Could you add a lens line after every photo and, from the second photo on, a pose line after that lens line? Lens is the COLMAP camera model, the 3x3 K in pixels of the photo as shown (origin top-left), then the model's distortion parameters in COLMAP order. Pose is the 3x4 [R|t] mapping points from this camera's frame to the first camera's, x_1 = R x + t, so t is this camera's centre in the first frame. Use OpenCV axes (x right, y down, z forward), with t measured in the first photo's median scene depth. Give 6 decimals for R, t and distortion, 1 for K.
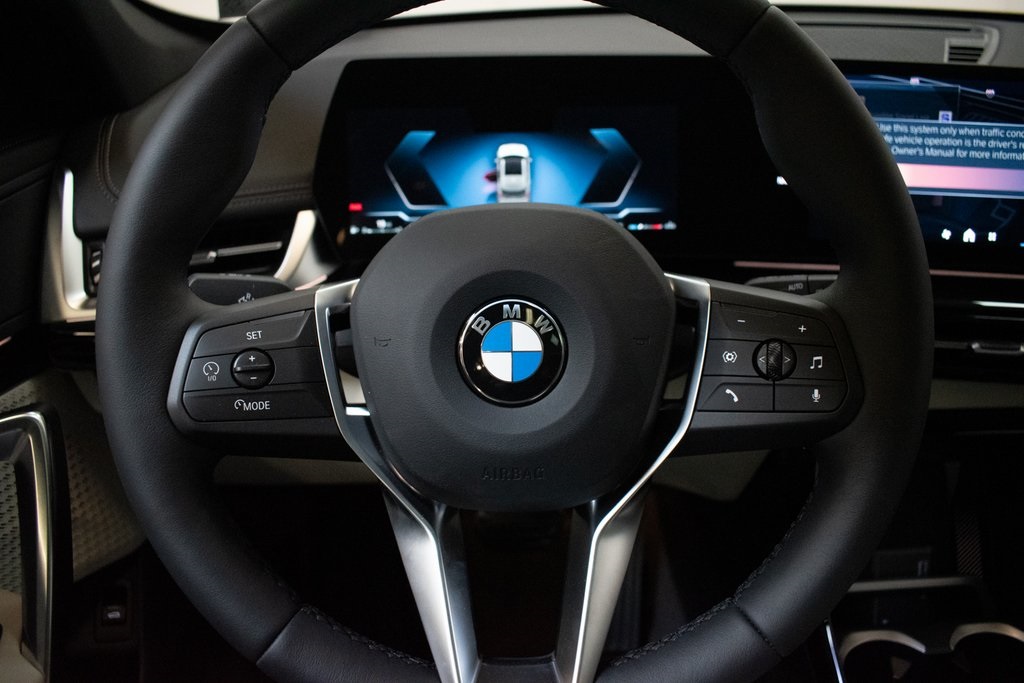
lens RADIAL K [[794.6, 0, 515.8], [0, 794.6, 341.3], [0, 0, 1]] dist [-0.098063, 0.010772]
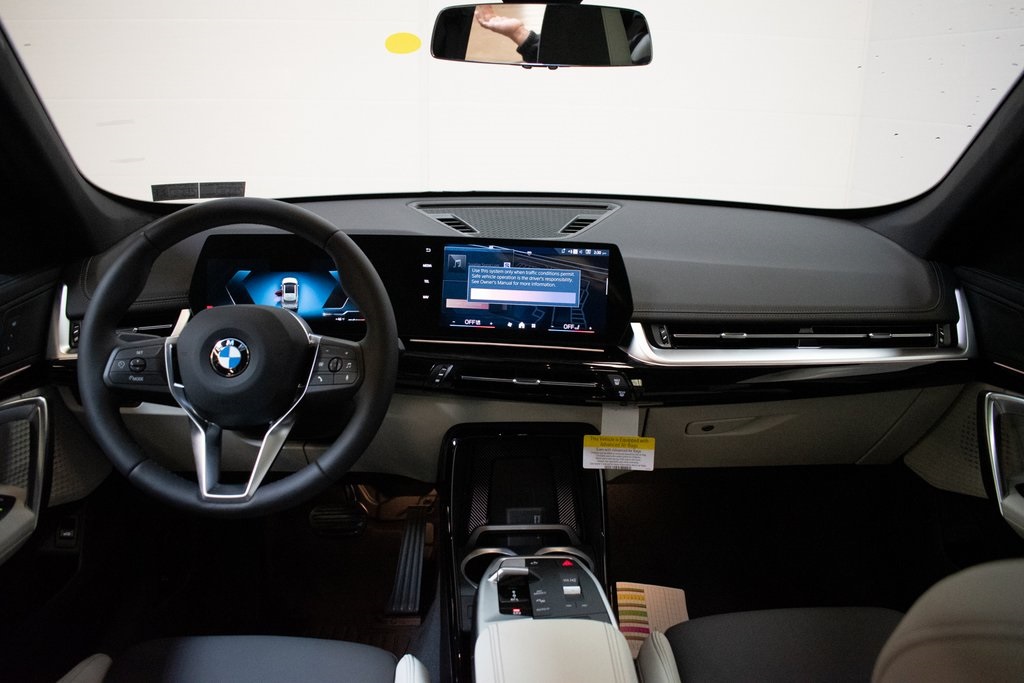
lens RADIAL K [[794.6, 0, 508.5], [0, 794.6, 339.3], [0, 0, 1]] dist [-0.098063, 0.010772]
pose [[0.999283, 0.017266, 0.033705, 0.499976], [-0.012252, 0.989548, -0.143679, 0.189570], [-0.035834, 0.143163, 0.989050, -0.996298]]
